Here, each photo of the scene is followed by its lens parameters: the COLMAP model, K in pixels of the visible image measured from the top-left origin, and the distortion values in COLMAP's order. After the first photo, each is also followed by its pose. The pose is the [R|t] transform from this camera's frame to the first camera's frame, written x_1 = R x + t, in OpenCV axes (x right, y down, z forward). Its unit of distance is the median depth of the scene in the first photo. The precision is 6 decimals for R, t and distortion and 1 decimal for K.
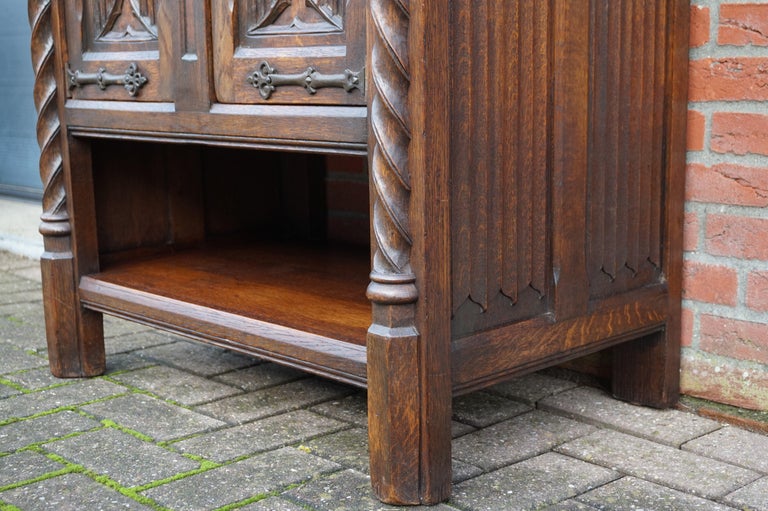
lens RADIAL K [[1110.1, 0, 383.6], [0, 1110.1, 256.4], [0, 0, 1]] dist [-0.009594, 0.000000]
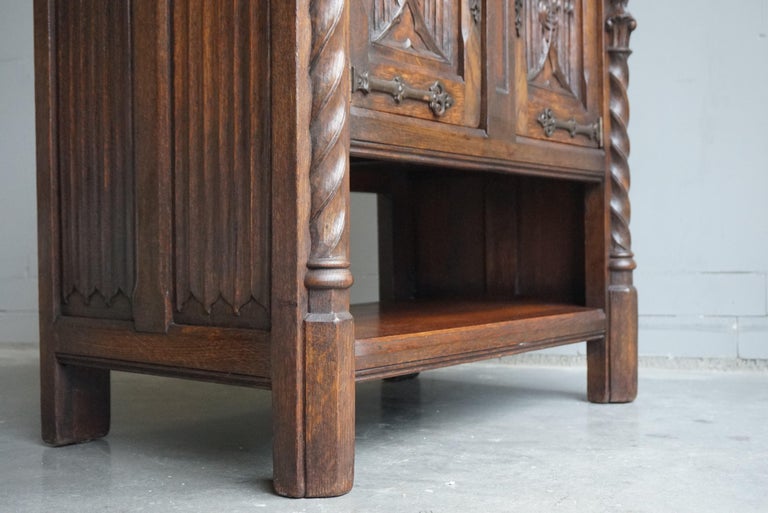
lens RADIAL K [[939.5, 0, 398.2], [0, 939.5, 278.0], [0, 0, 1]] dist [-0.004694, 0.000000]
pose [[-0.138053, -0.000342, 0.990425, -1.161834], [0.196215, 0.980170, 0.027688, -0.045022], [-0.970794, 0.198159, -0.135249, 1.347092]]
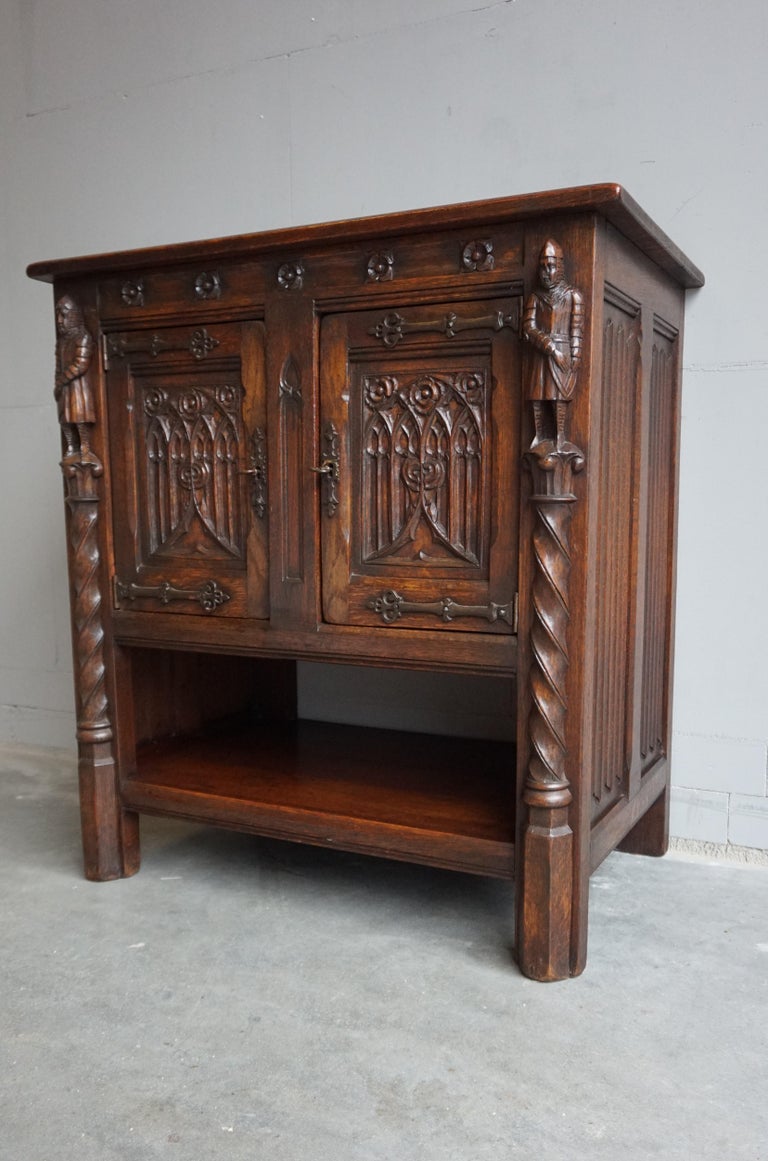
lens RADIAL K [[983.3, 0, 423.3], [0, 983.3, 627.2], [0, 0, 1]] dist [-0.001895, -0.005137]
pose [[0.940715, -0.023878, 0.338355, -0.406373], [0.040843, 0.998235, -0.043108, -0.093604], [-0.336729, 0.054372, 0.940031, 0.063402]]
